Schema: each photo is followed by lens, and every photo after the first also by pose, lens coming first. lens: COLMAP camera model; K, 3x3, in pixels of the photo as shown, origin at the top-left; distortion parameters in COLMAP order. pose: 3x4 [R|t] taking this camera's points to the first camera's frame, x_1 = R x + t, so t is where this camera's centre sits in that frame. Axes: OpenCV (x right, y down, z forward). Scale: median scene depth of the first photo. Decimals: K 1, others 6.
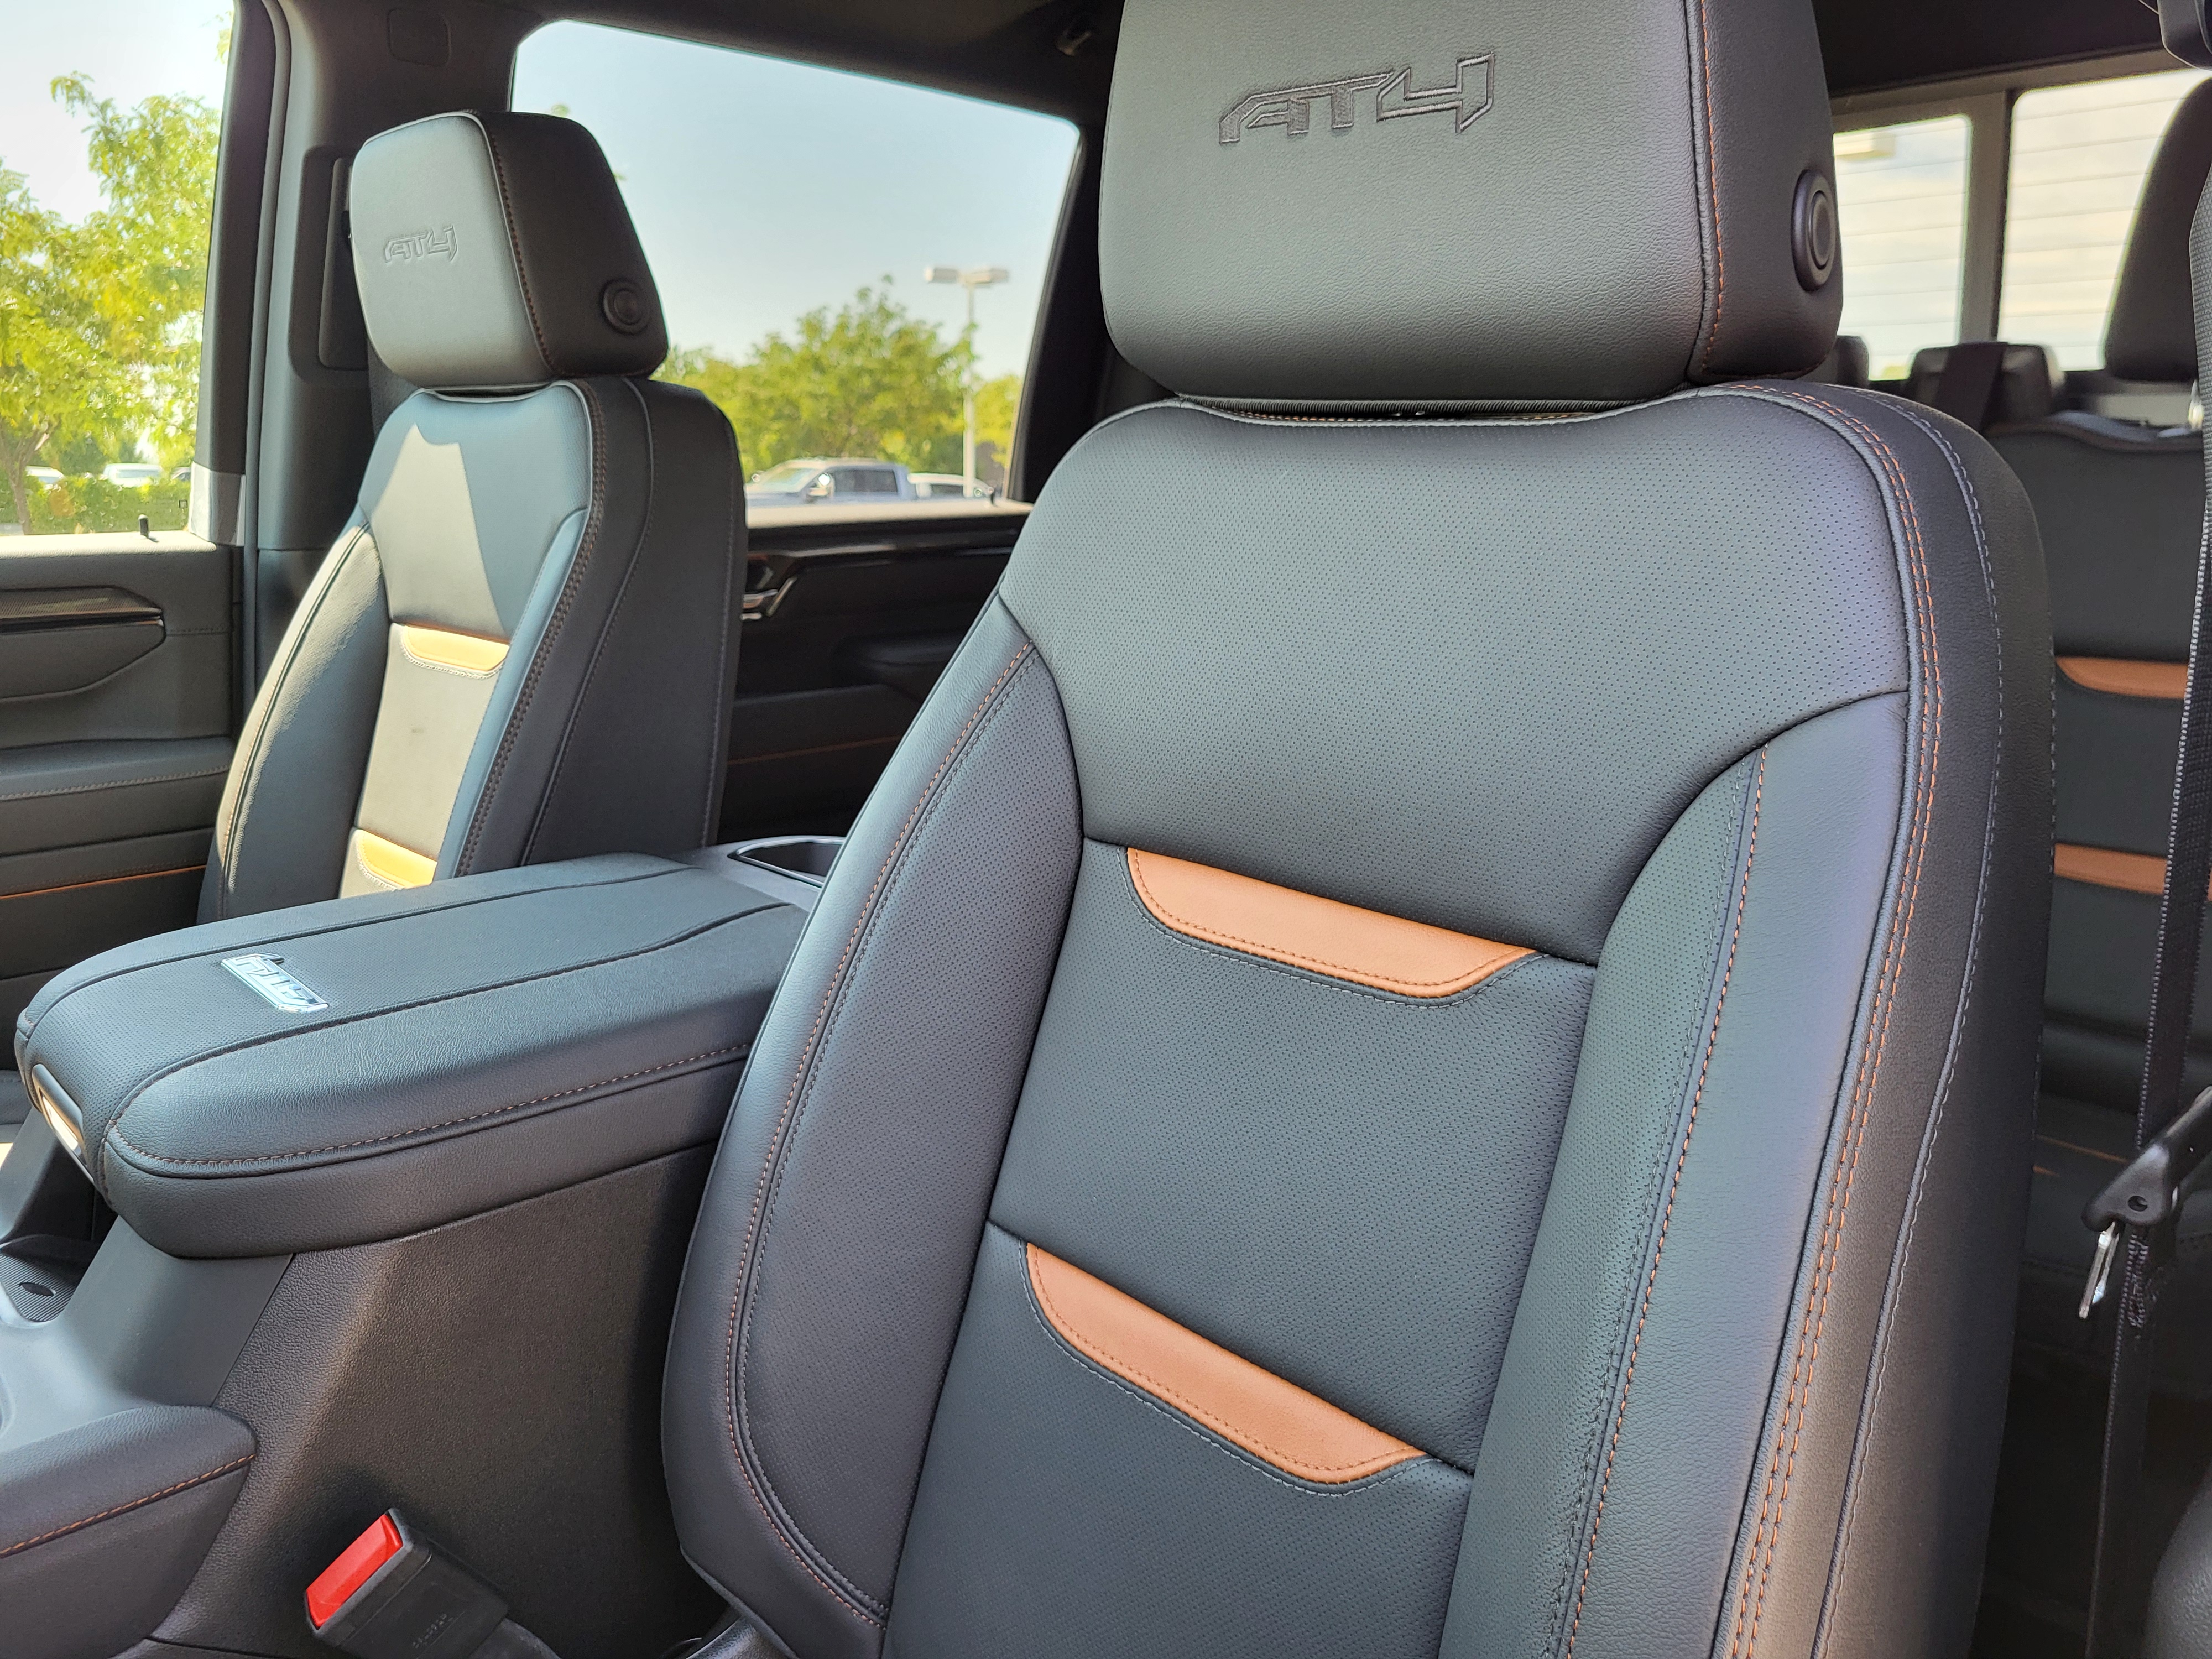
lens RADIAL K [[1672.5, 0, 1111.1], [0, 1672.5, 812.9], [0, 0, 1]] dist [0.016449, 0.027332]
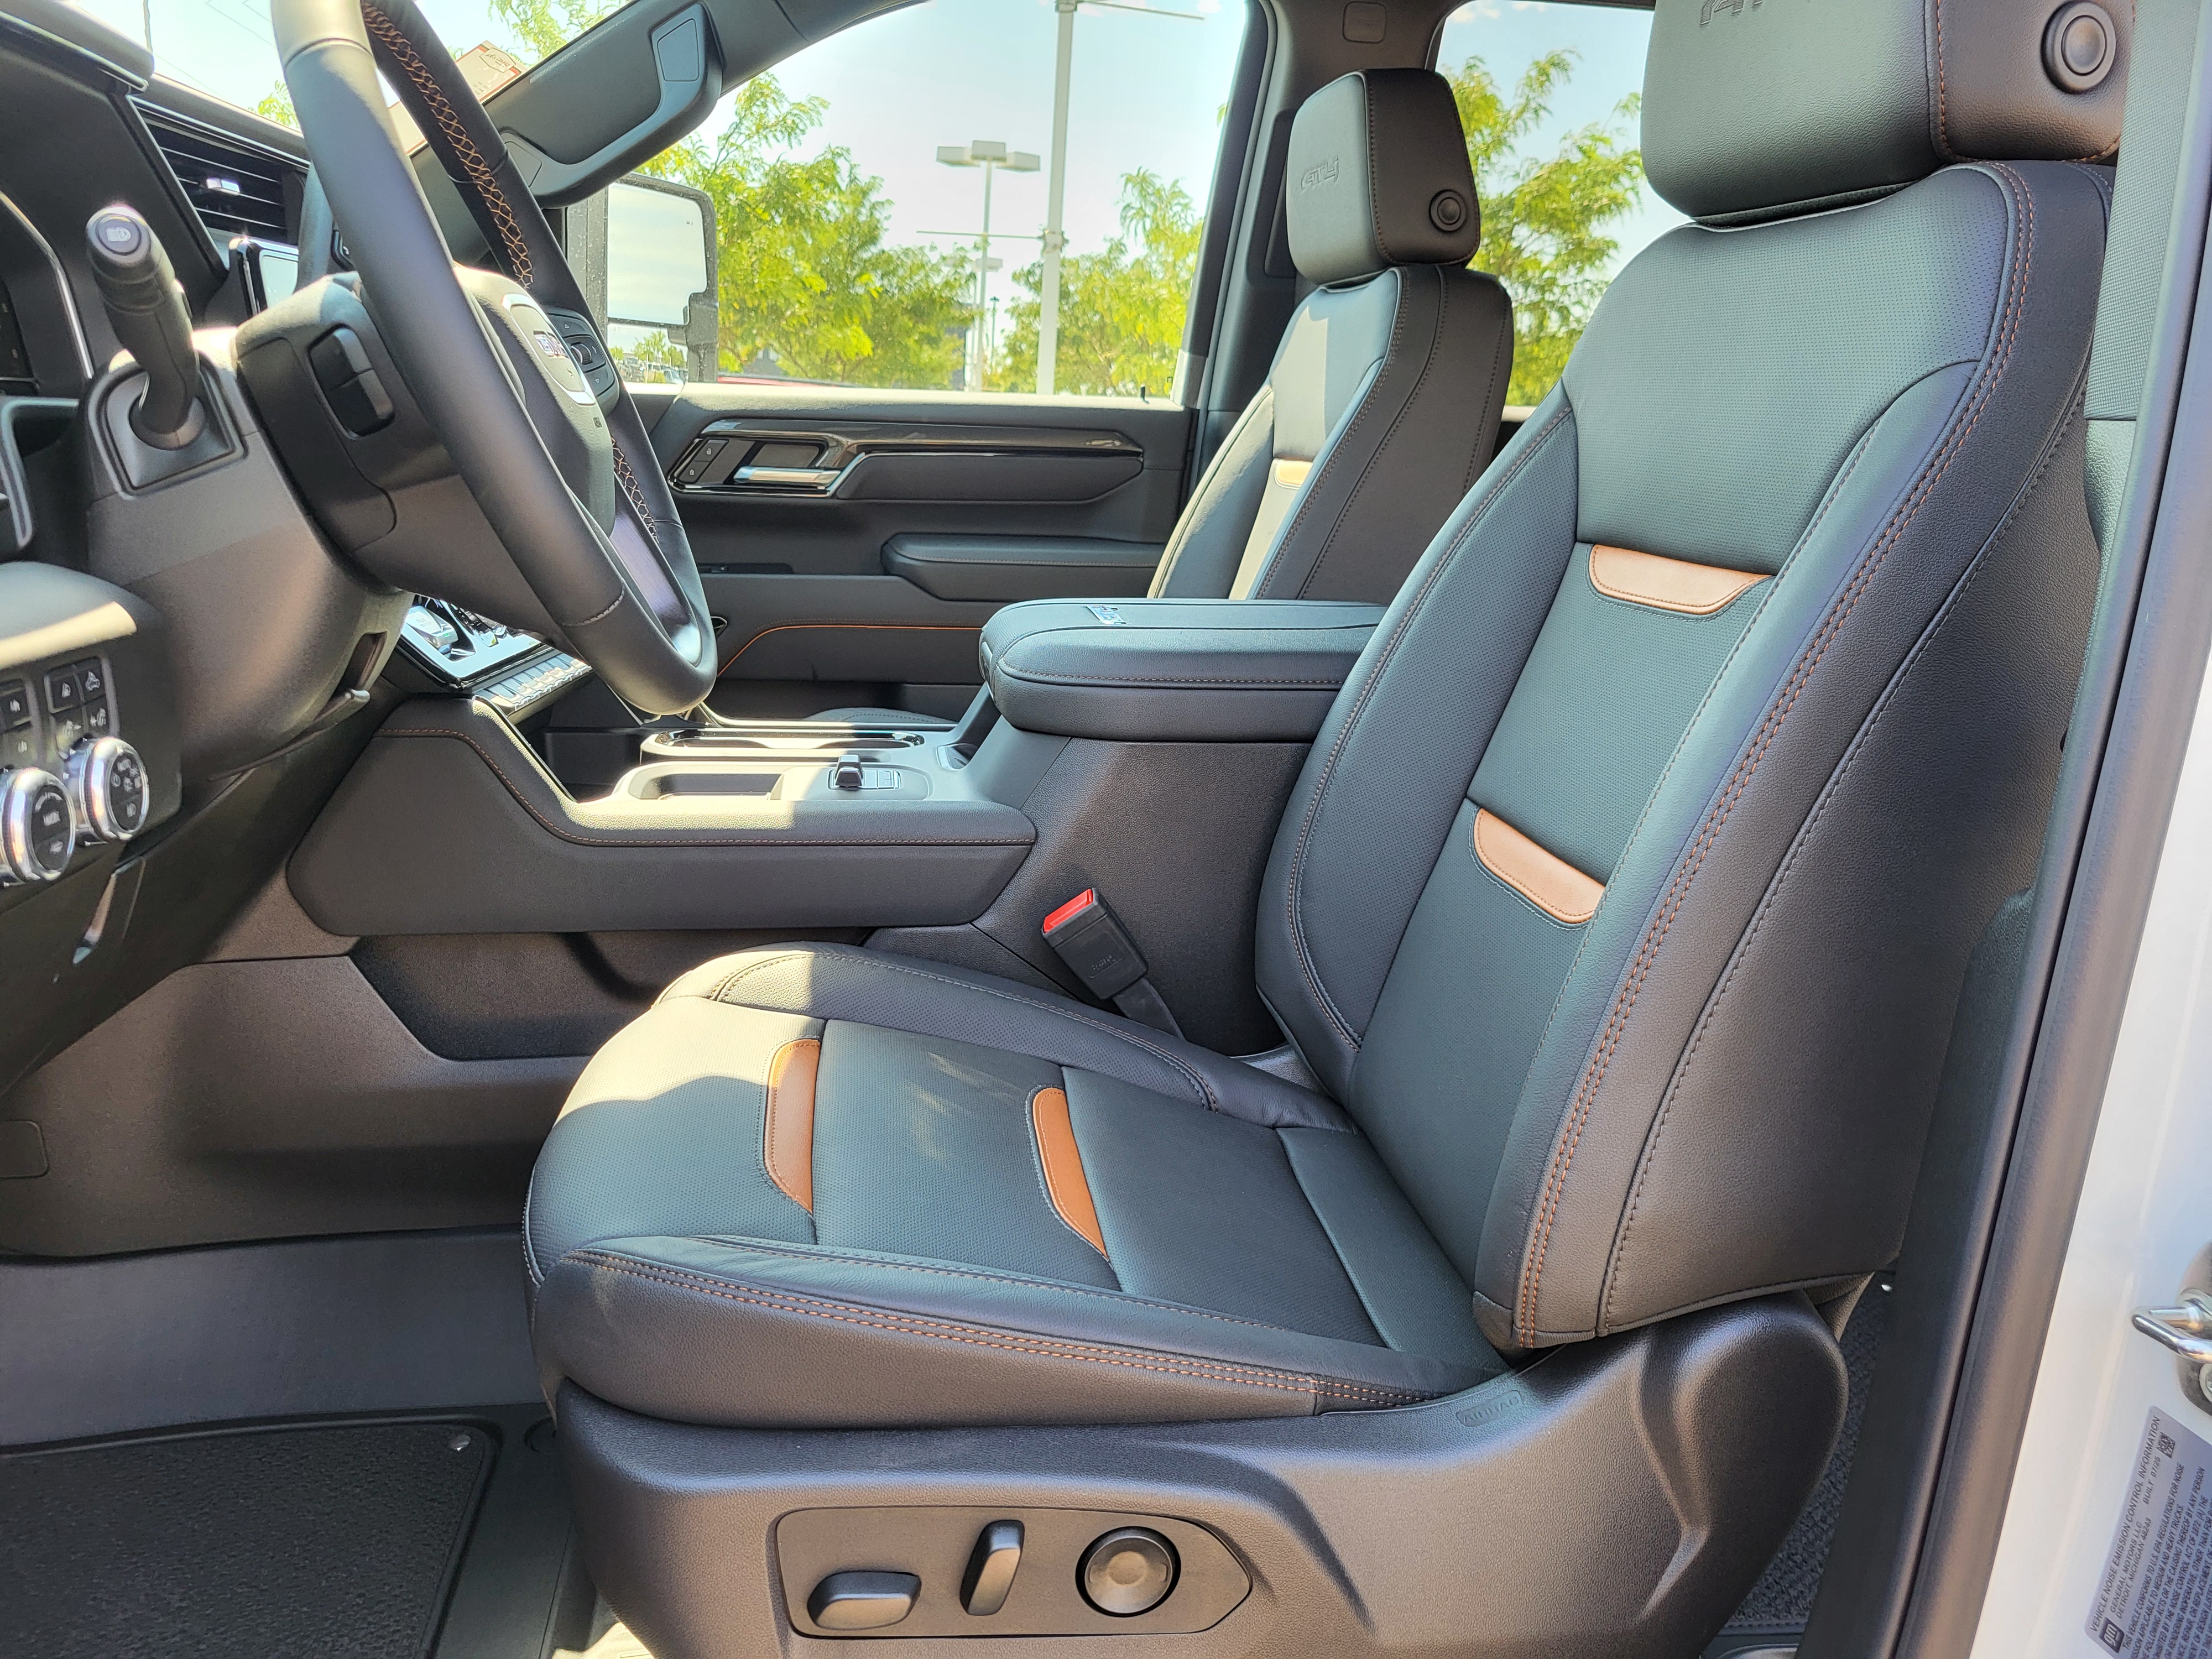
lens RADIAL K [[1672.5, 0, 1098.2], [0, 1672.5, 837.7], [0, 0, 1]] dist [0.016449, 0.027332]
pose [[0.821757, 0.160630, -0.546730, 0.446755], [-0.149341, 0.986620, 0.065406, 0.219560], [0.549921, 0.027901, 0.834751, -0.381041]]
